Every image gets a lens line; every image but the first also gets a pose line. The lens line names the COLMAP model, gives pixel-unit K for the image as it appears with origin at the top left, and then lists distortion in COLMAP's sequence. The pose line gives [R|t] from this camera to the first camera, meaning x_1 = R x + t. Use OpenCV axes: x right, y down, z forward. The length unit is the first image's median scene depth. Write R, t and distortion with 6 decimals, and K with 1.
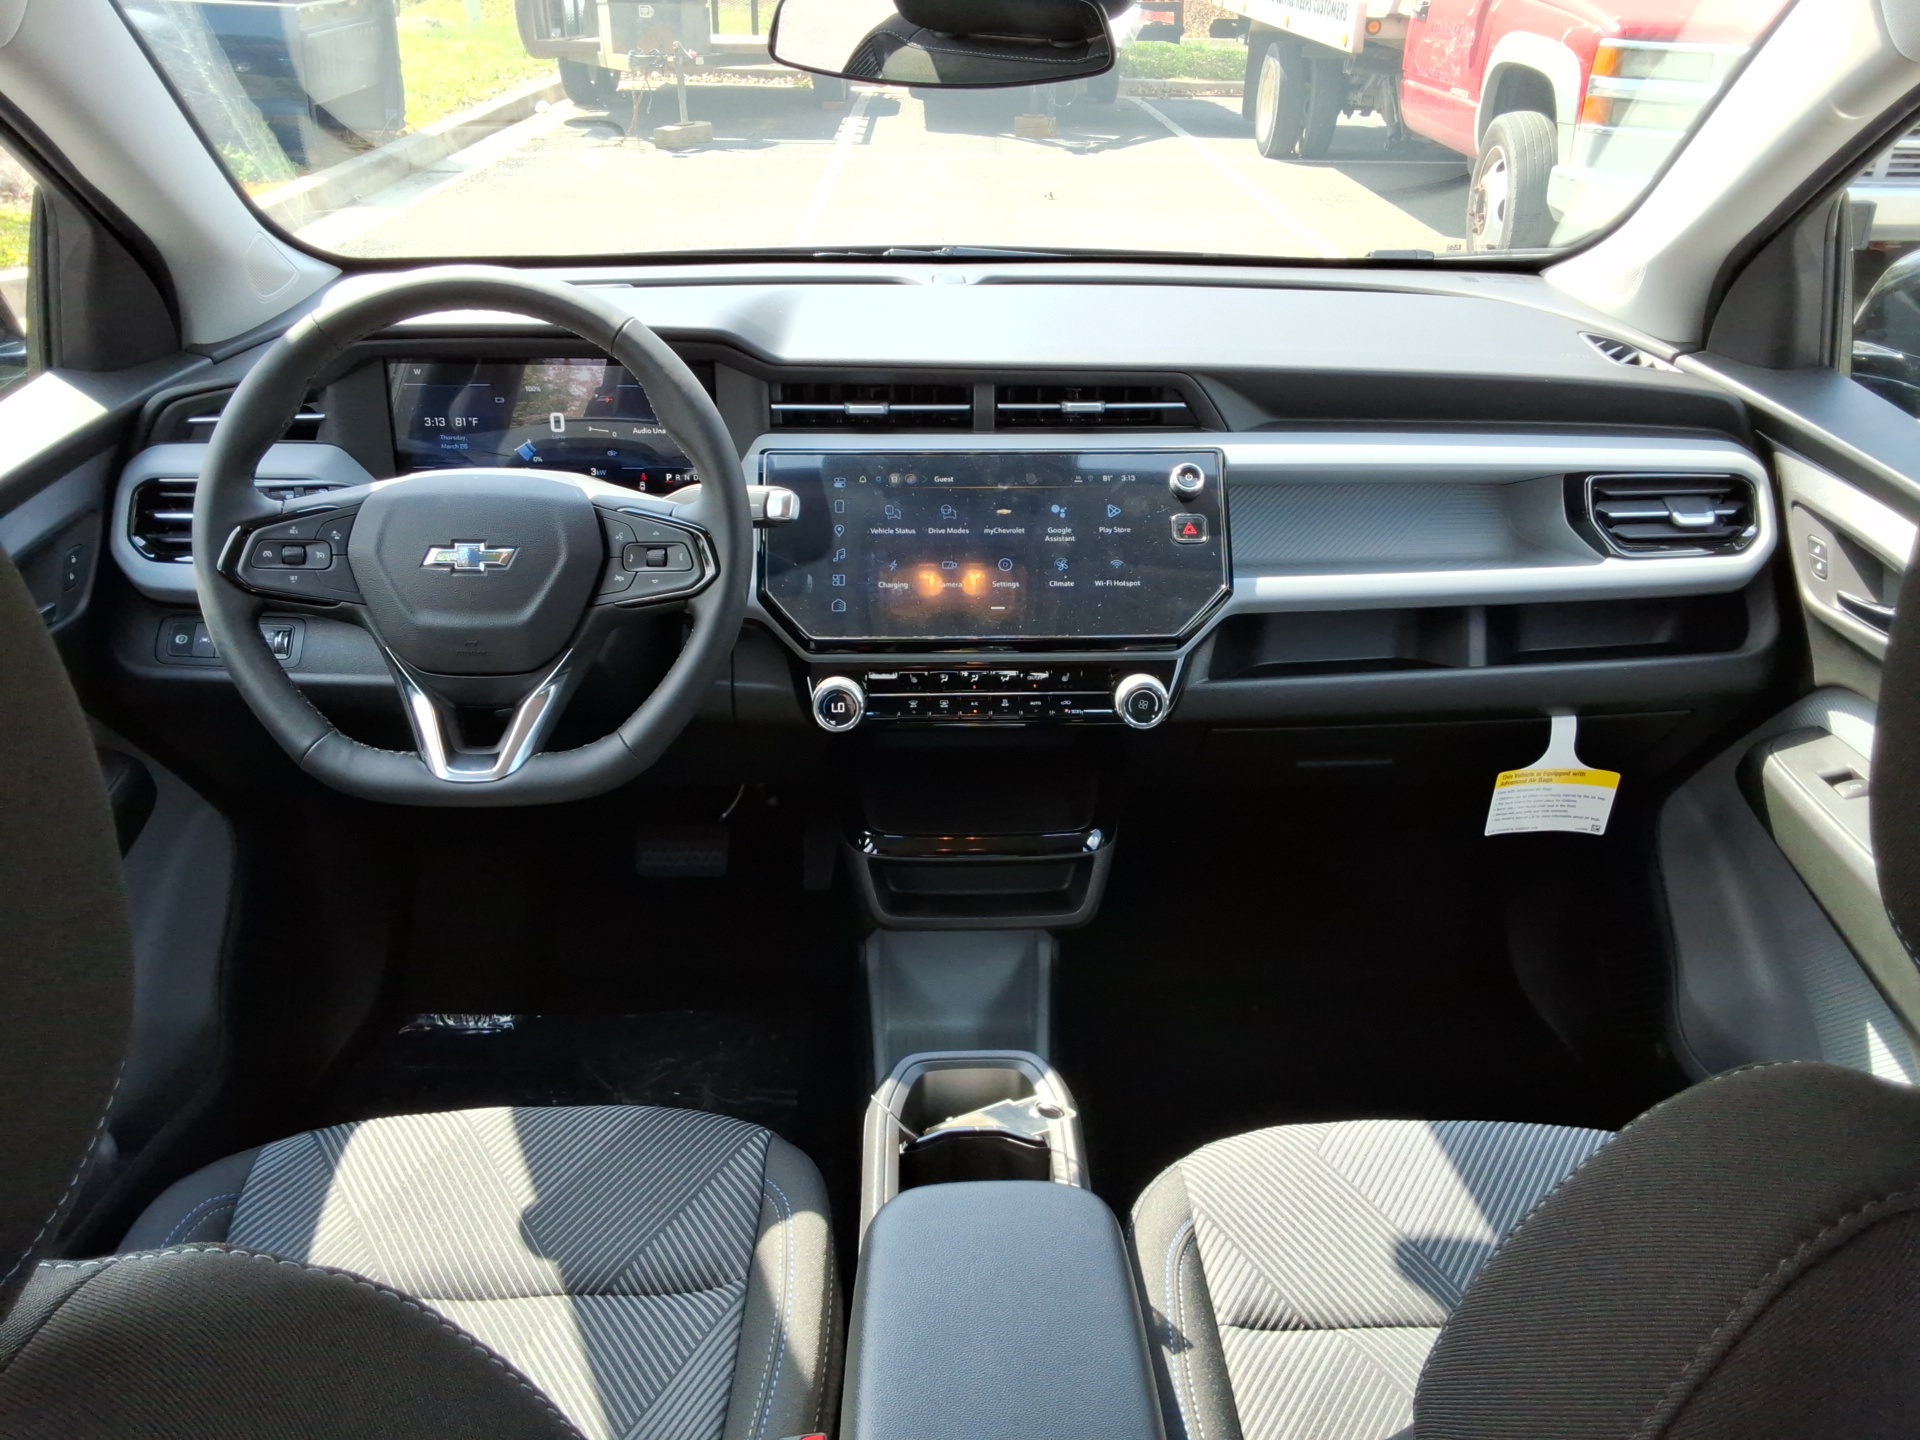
lens RADIAL K [[1550.5, 0, 978.2], [0, 1550.5, 721.1], [0, 0, 1]] dist [0.099292, -0.148772]
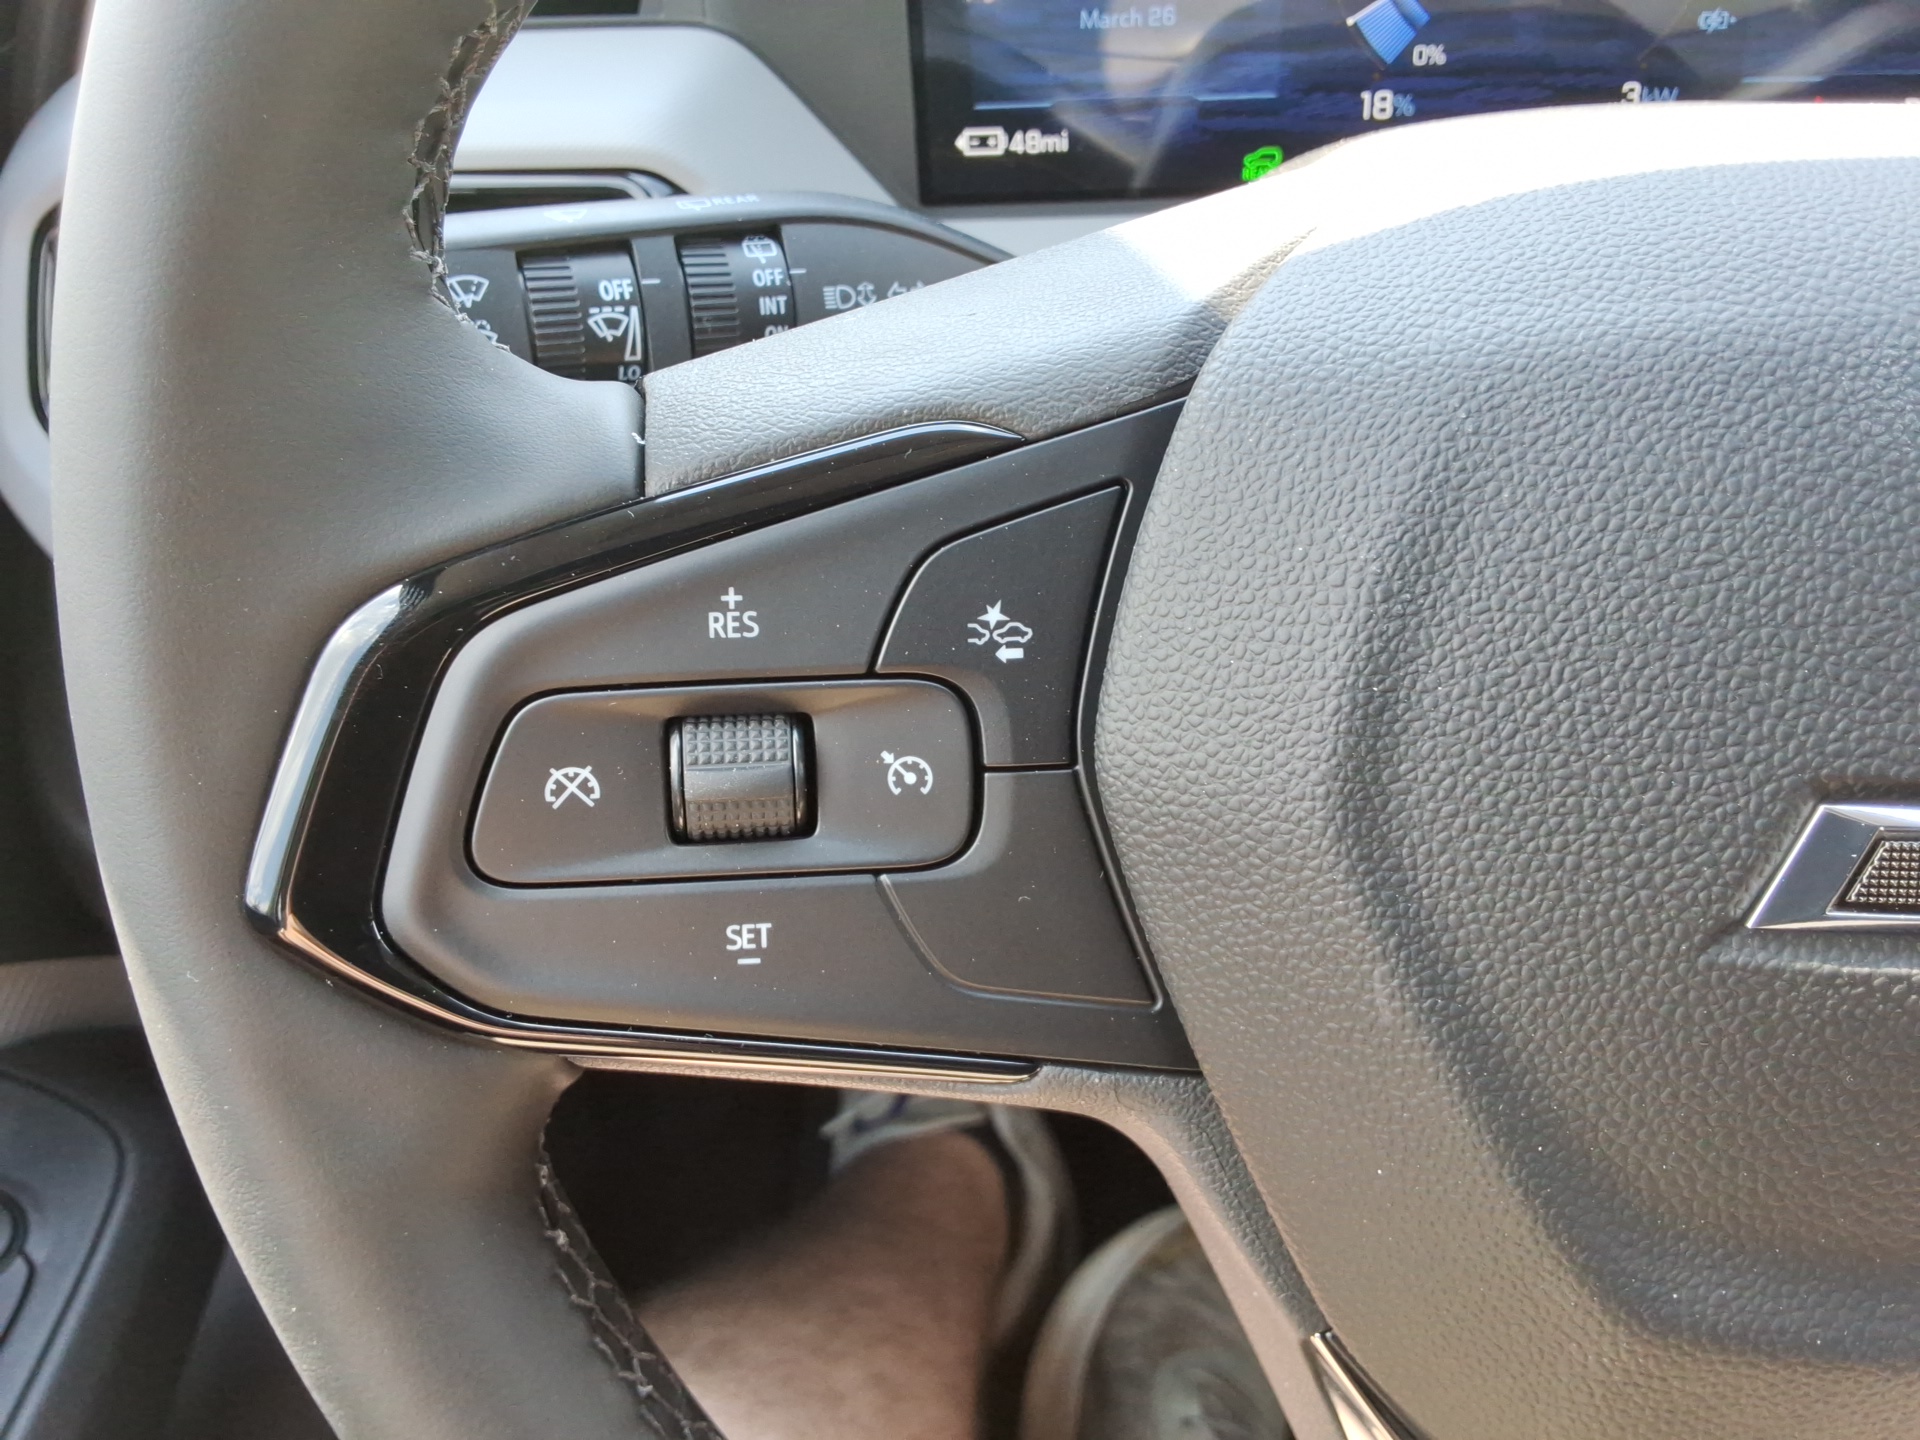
lens RADIAL K [[1550.5, 0, 972.5], [0, 1550.5, 730.1], [0, 0, 1]] dist [0.099292, -0.148772]
pose [[0.992080, 0.016467, -0.124521, -0.337104], [0.012800, 0.972954, 0.230646, -0.123392], [0.124951, -0.230413, 0.965037, 0.734747]]
